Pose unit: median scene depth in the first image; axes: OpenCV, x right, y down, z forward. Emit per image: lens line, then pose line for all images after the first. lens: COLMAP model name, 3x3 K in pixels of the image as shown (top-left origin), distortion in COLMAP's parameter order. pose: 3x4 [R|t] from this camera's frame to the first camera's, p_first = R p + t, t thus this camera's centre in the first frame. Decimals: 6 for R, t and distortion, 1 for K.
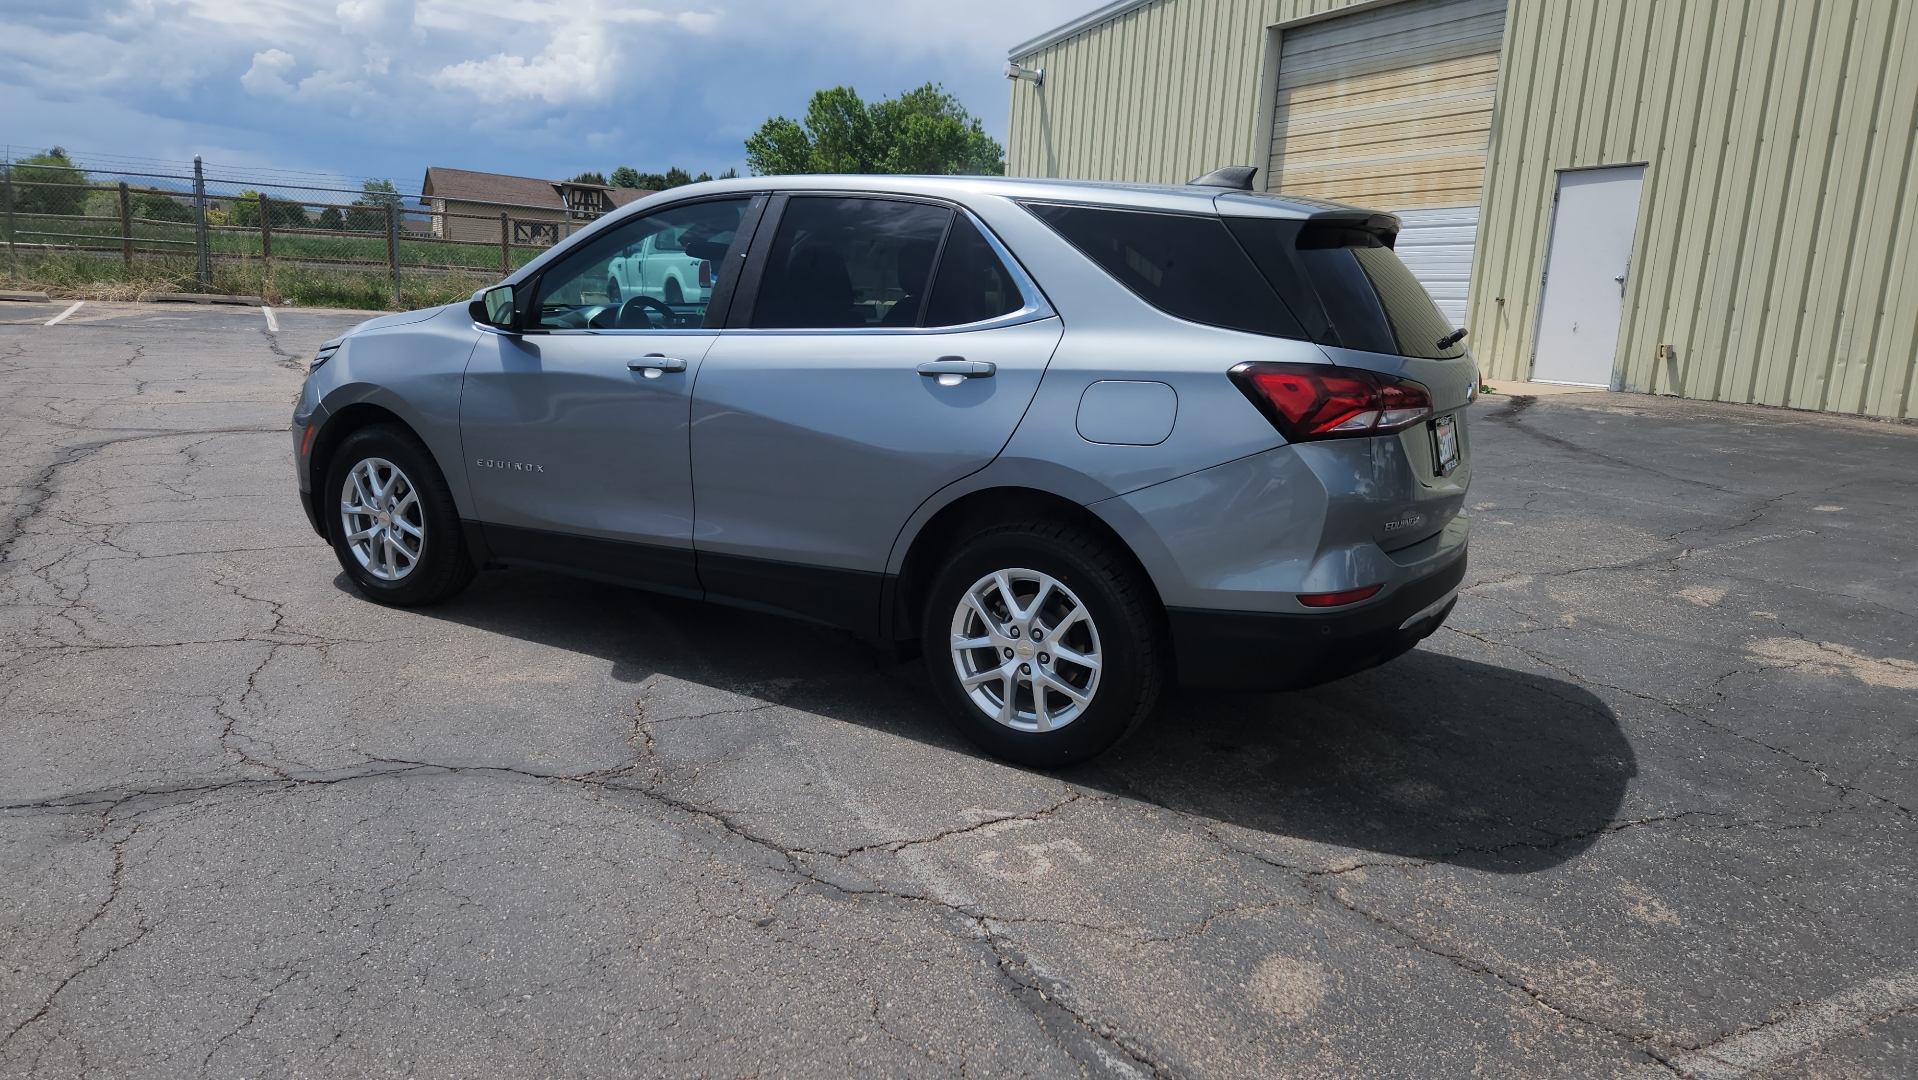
lens RADIAL K [[1282.9, 0, 926.9], [0, 1282.9, 531.8], [0, 0, 1]] dist [0.067117, -0.050880]
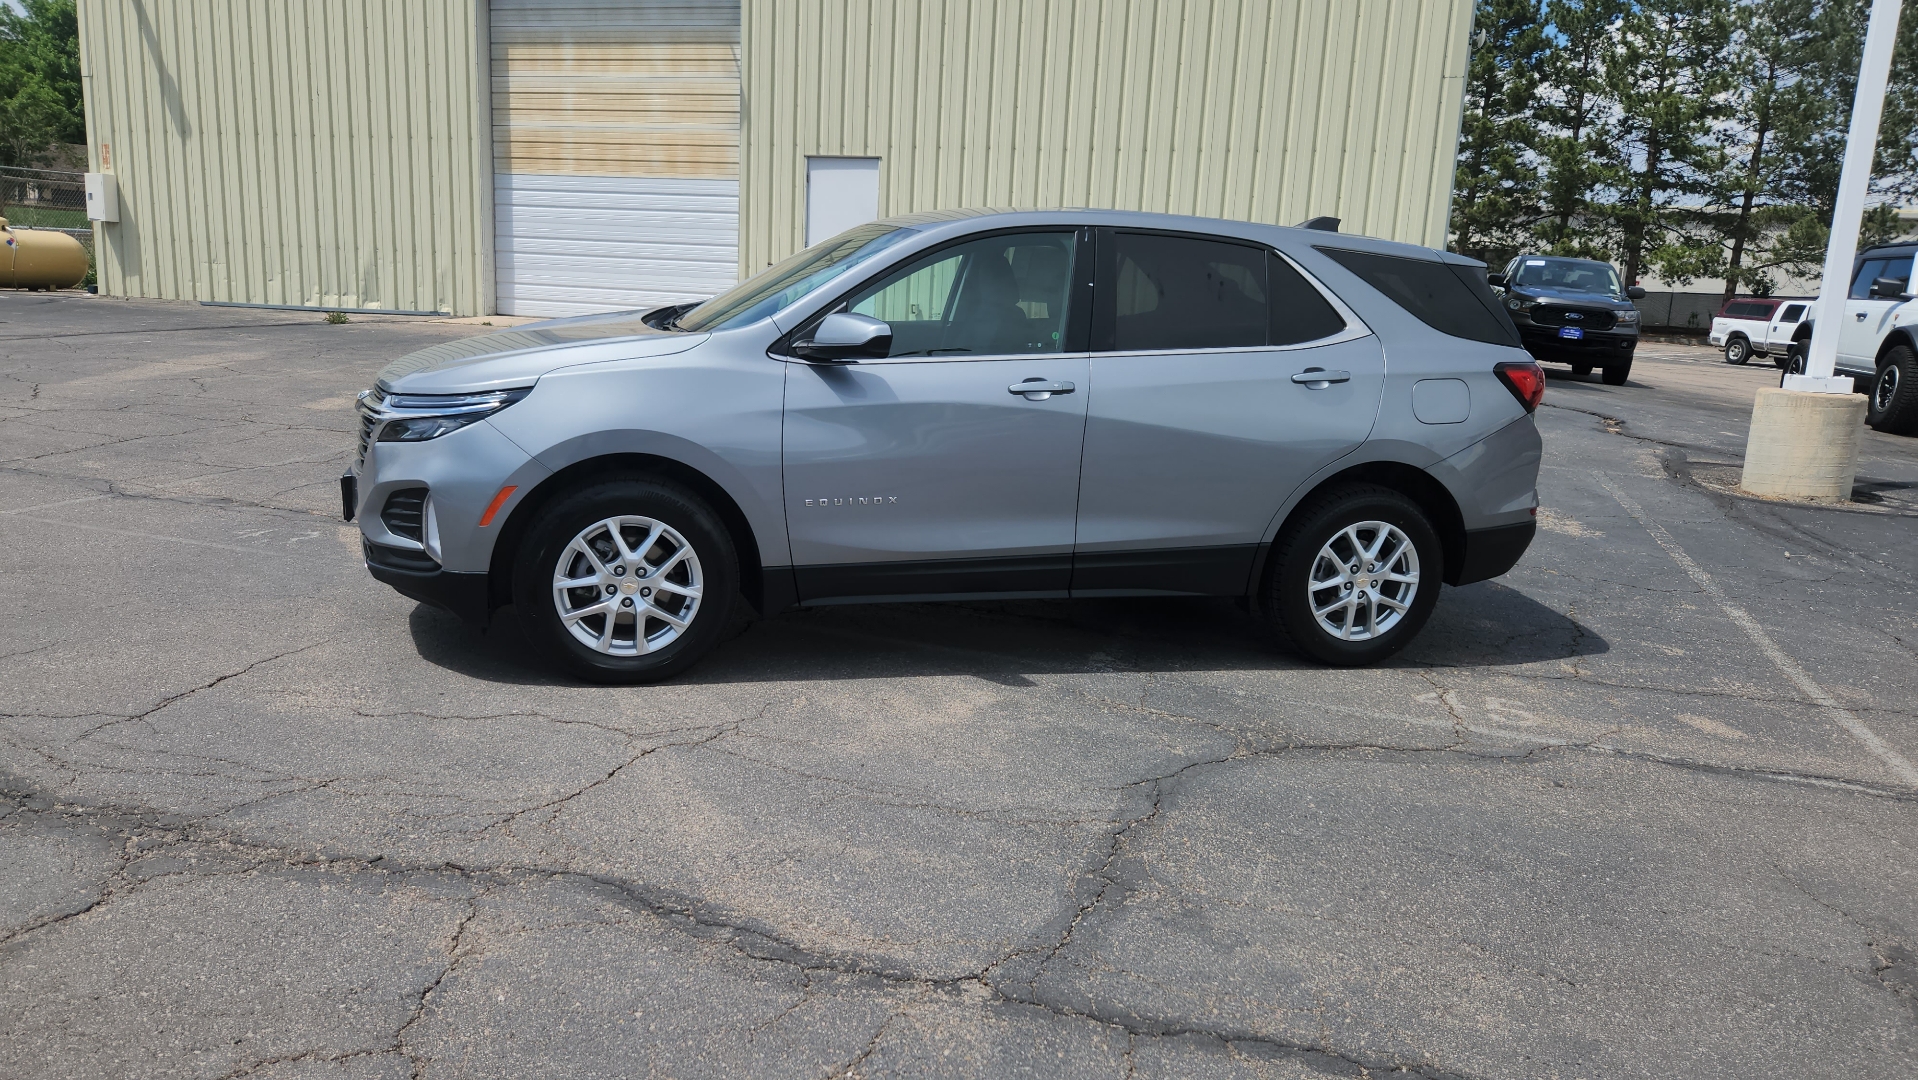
lens RADIAL K [[1284.9, 0, 923.5], [0, 1284.9, 518.9], [0, 0, 1]] dist [0.065165, -0.050202]
pose [[0.697565, -0.141362, 0.702439, -1.051078], [0.114213, 0.989748, 0.085761, -0.125048], [-0.707360, 0.020404, 0.706559, 0.319222]]
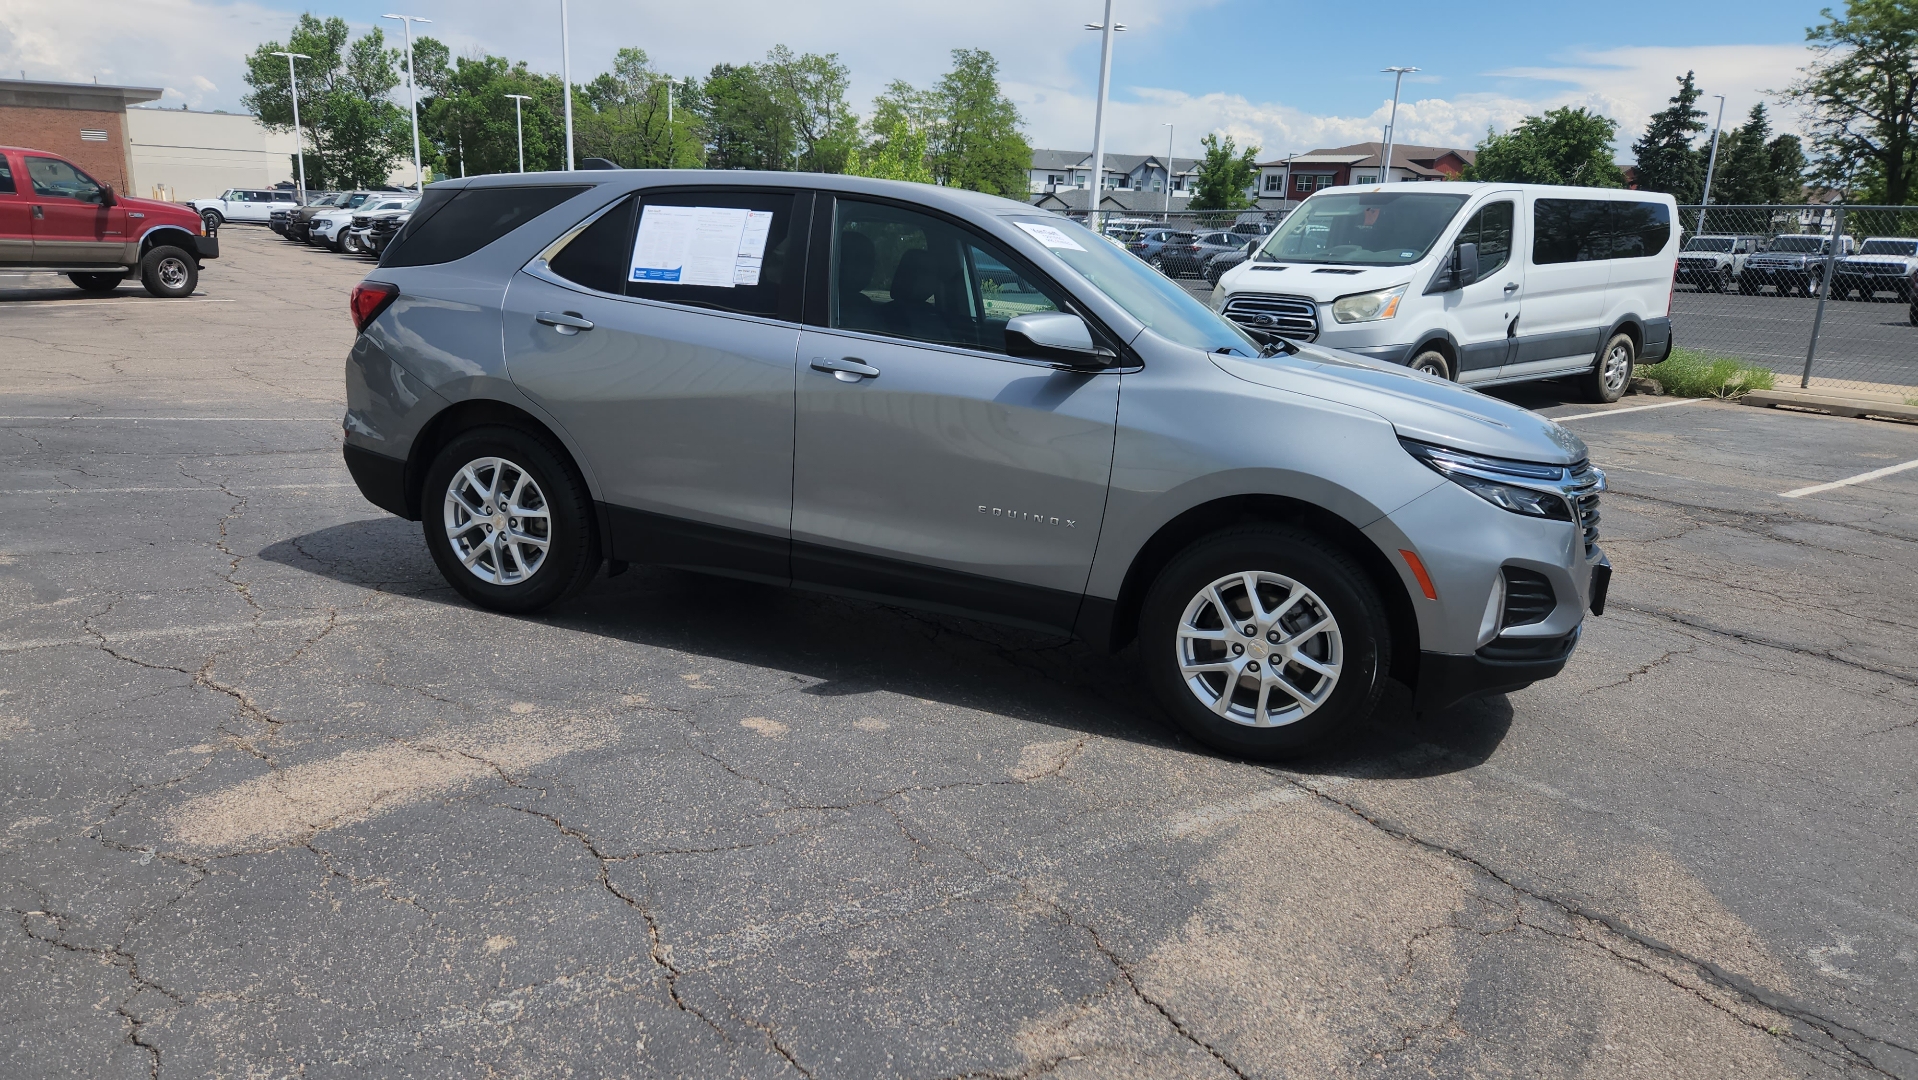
lens RADIAL K [[1285.3, 0, 919.5], [0, 1285.3, 555.4], [0, 0, 1]] dist [0.060206, -0.044482]
pose [[-0.983784, -0.051343, -0.171849, 0.115033], [-0.120182, 0.899935, 0.419133, -0.495629], [0.133133, 0.432990, -0.891513, 2.331081]]
